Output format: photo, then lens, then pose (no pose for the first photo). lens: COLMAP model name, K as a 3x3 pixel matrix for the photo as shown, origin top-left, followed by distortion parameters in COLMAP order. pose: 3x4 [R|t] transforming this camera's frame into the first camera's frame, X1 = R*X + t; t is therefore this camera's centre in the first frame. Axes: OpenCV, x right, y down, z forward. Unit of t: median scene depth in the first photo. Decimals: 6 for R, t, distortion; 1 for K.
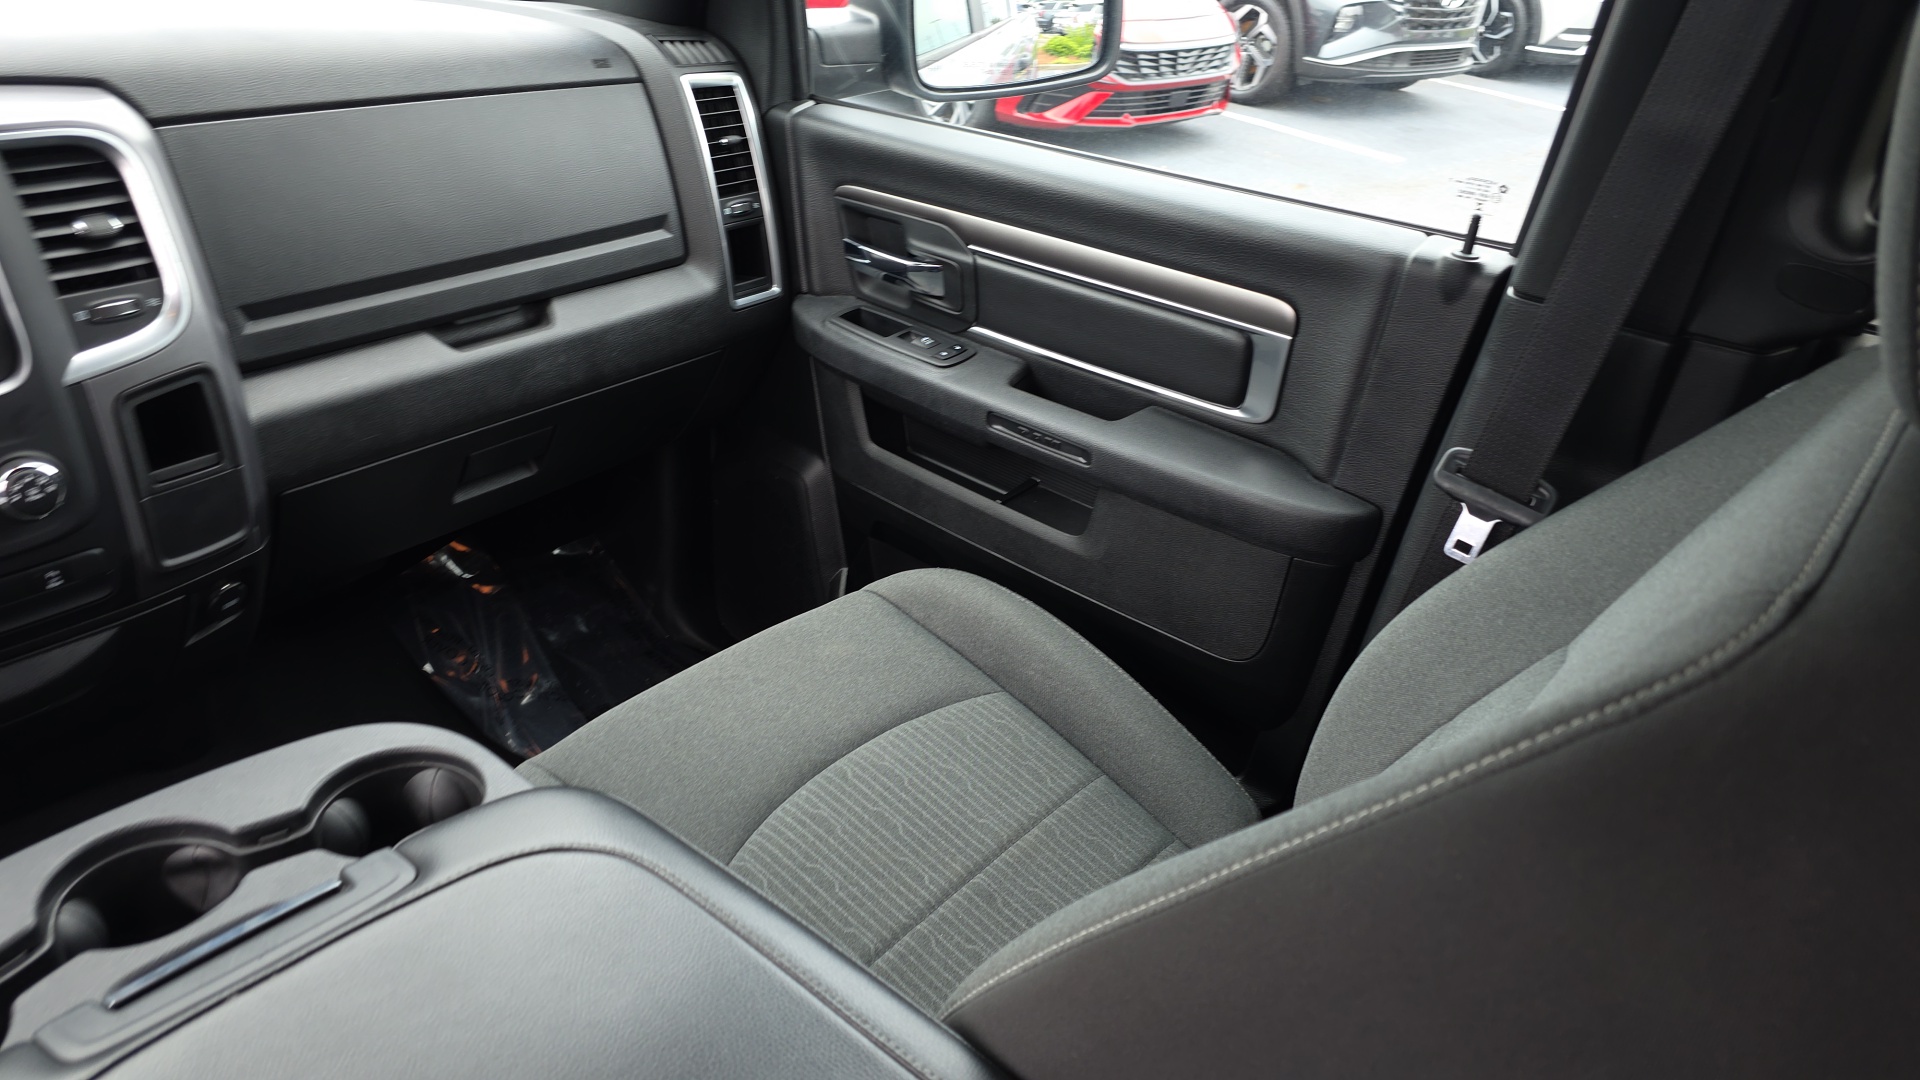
lens RADIAL K [[1265.8, 0, 961.8], [0, 1265.8, 586.3], [0, 0, 1]] dist [0.059744, -0.075192]
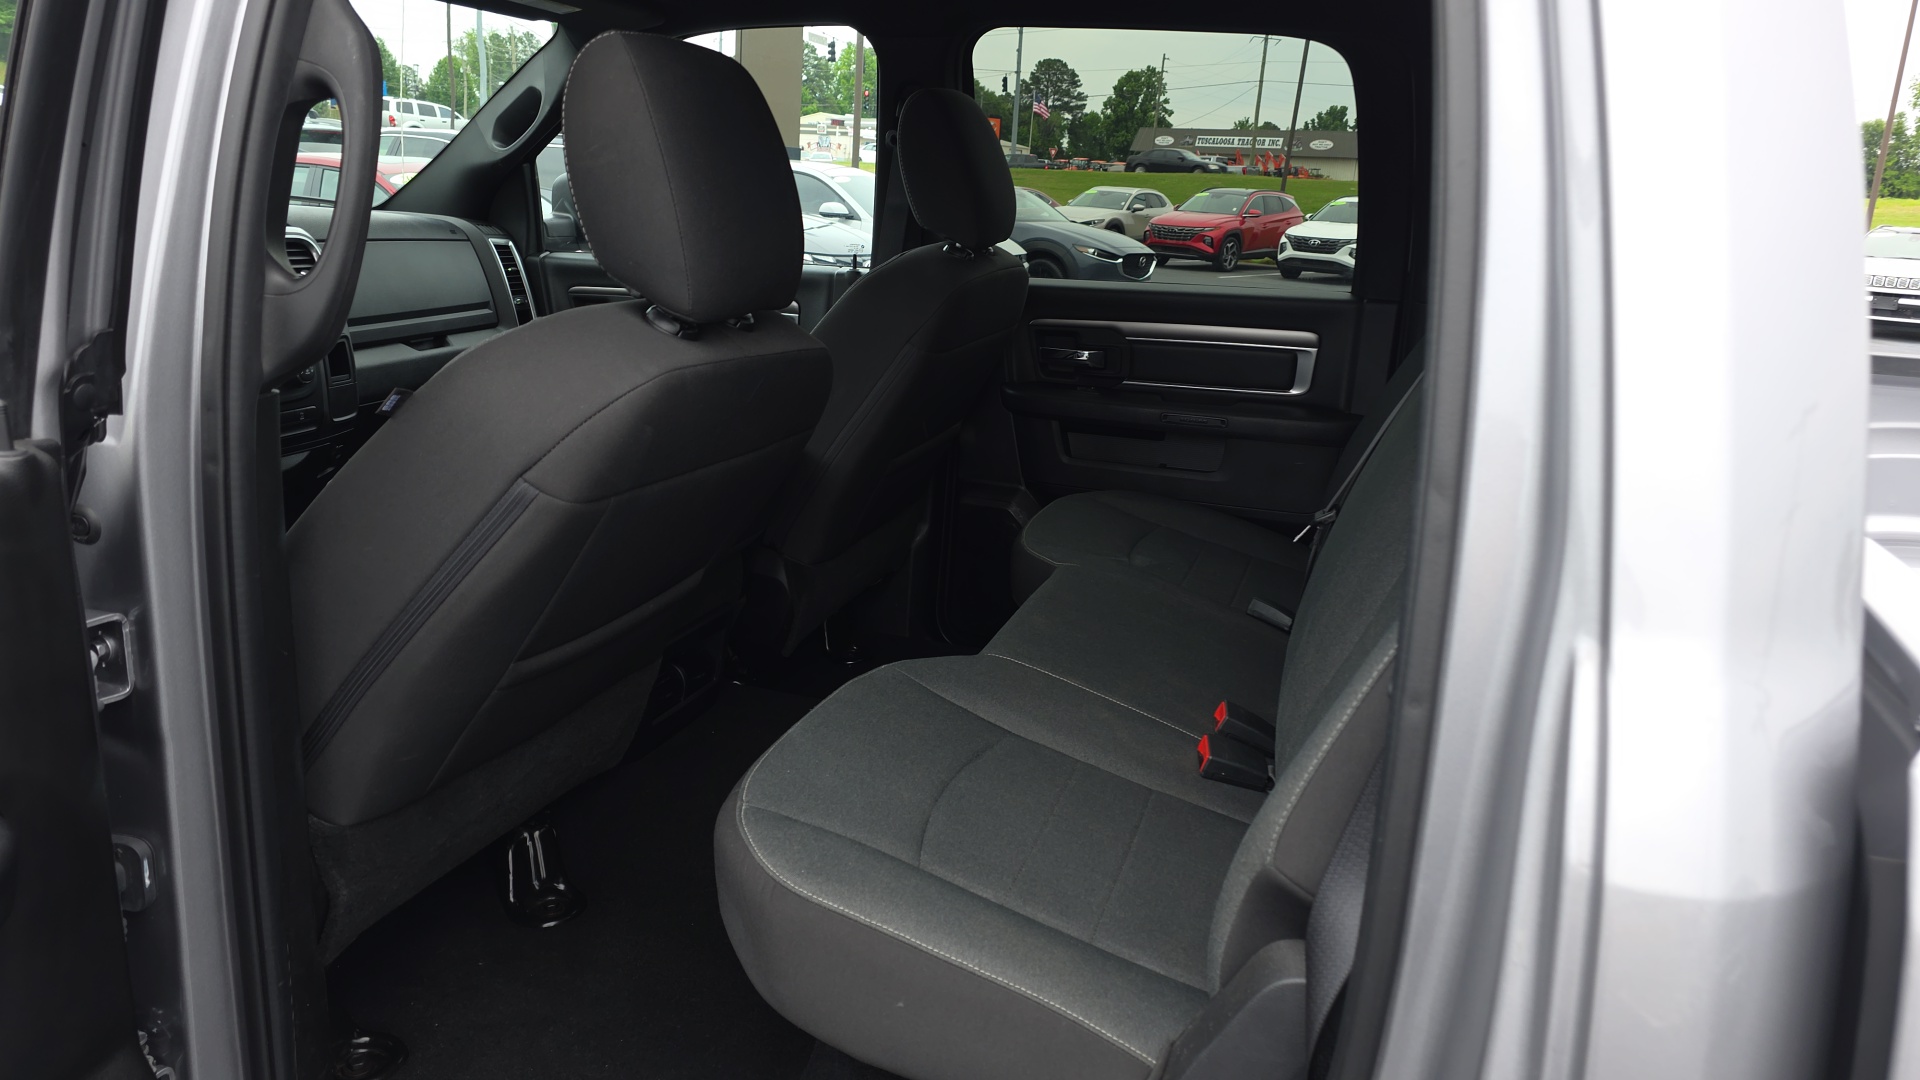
lens RADIAL K [[1251.1, 0, 960.0], [0, 1251.1, 540.0], [0, 0, 1]] dist [0.051553, -0.000992]
pose [[0.923786, -0.130714, 0.359908, -0.321036], [0.211294, 0.957887, -0.194441, 0.640812], [-0.319335, 0.255668, 0.912501, -1.009438]]
